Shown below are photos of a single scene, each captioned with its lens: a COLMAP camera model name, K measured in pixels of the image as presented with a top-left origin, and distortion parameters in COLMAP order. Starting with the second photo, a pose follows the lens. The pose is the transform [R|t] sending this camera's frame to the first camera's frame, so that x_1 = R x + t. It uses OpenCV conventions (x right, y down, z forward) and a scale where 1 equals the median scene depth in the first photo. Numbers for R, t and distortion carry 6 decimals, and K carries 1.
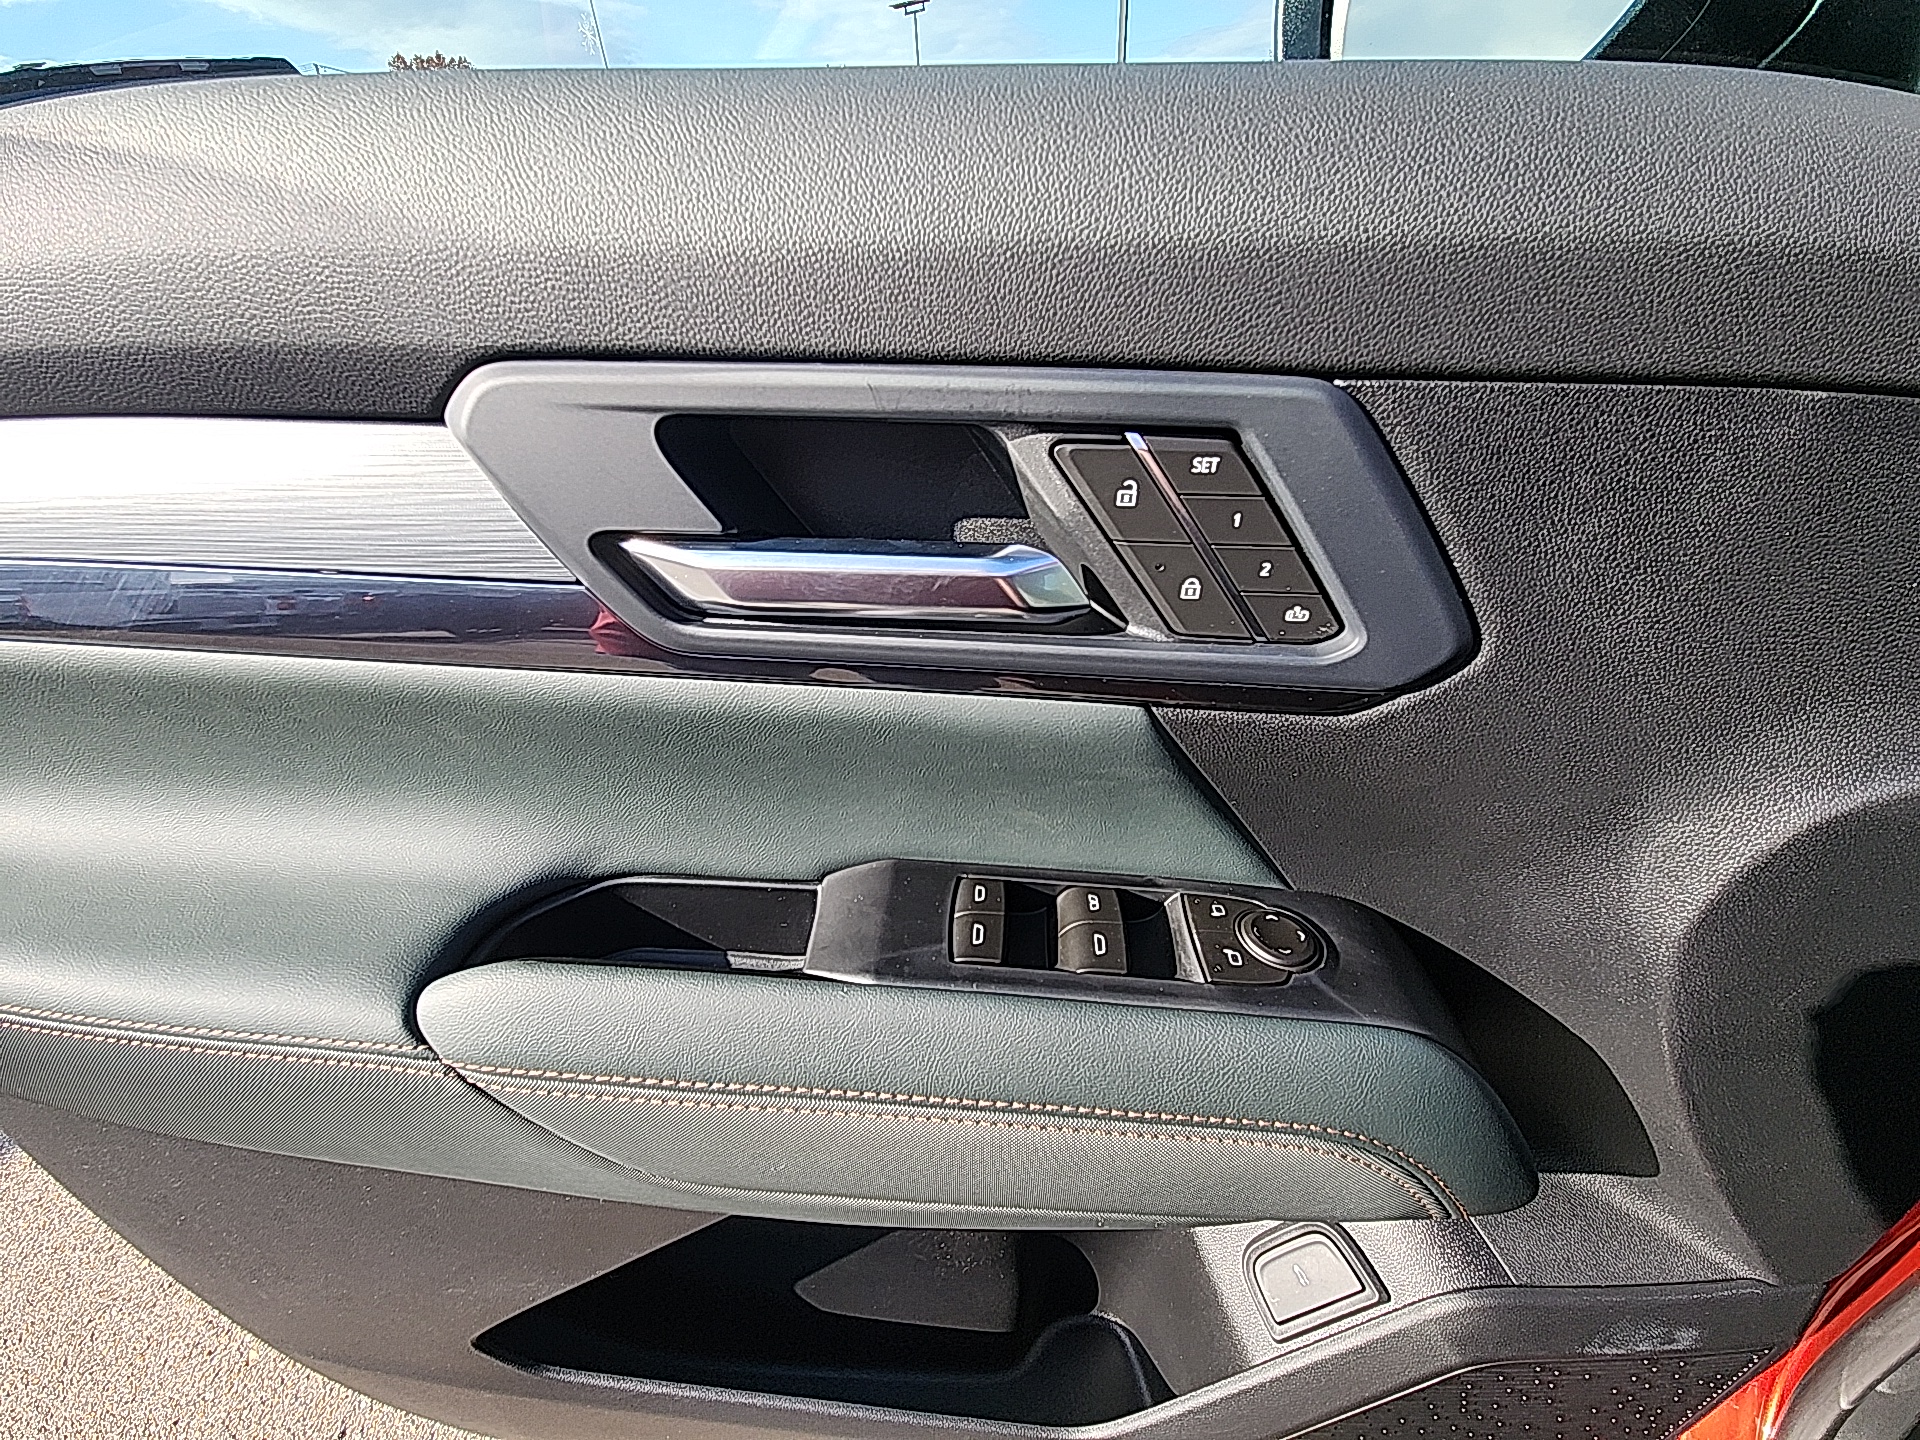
lens RADIAL K [[774.6, 0, 948.4], [0, 774.6, 709.5], [0, 0, 1]] dist [0.010251, -0.008888]
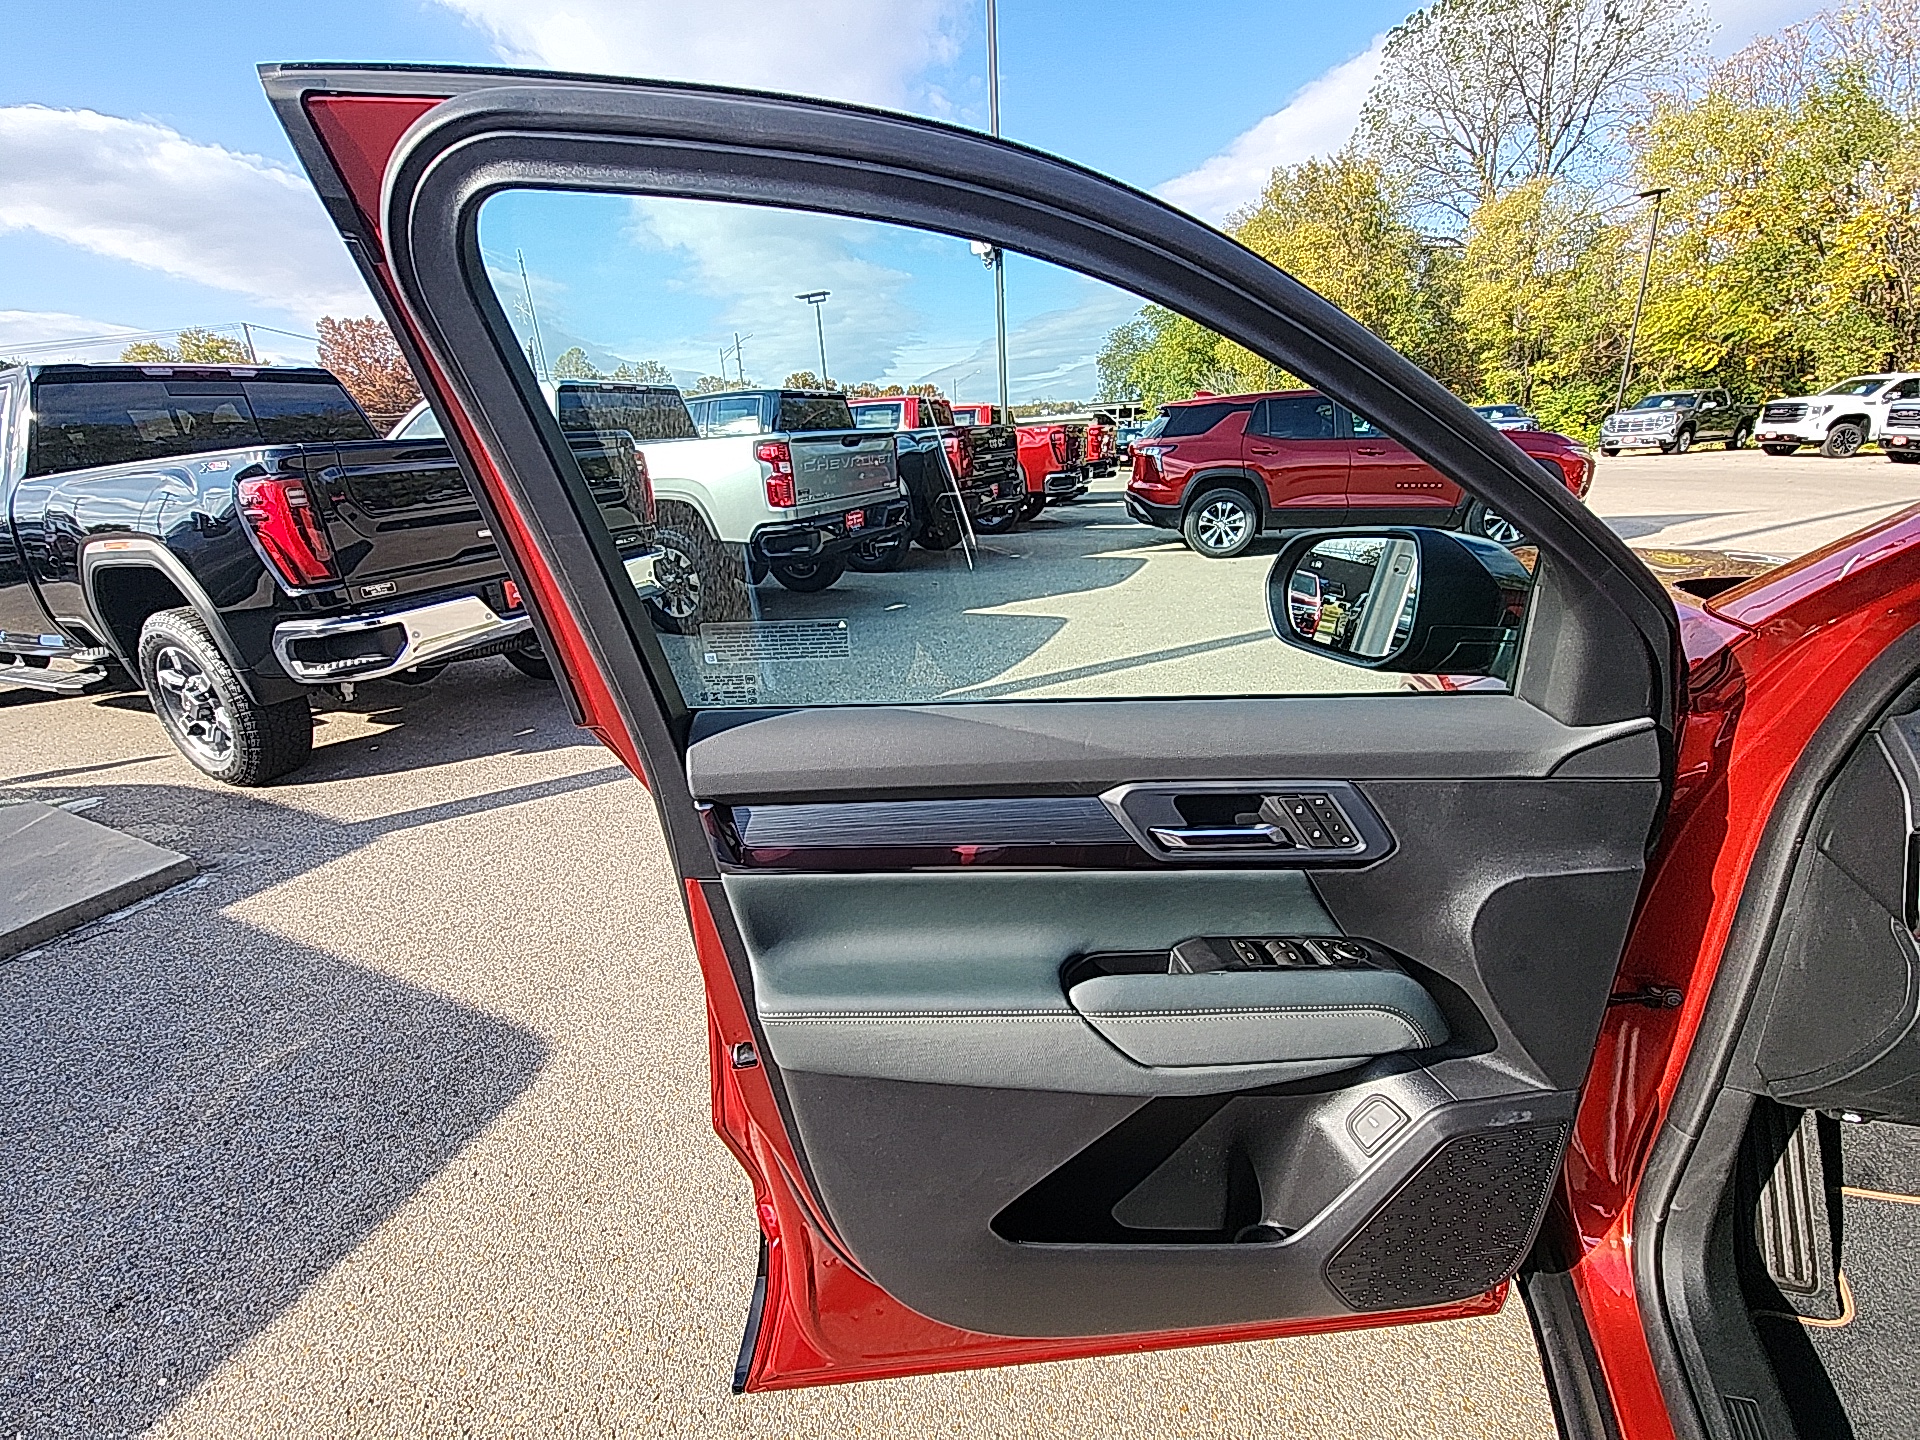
lens RADIAL K [[774.6, 0, 948.7], [0, 774.6, 709.4], [0, 0, 1]] dist [0.010251, -0.008888]
pose [[0.991329, -0.045273, 0.123359, -1.386818], [0.073089, 0.970130, -0.231313, -0.008984], [-0.109202, 0.238323, 0.965027, -1.860589]]
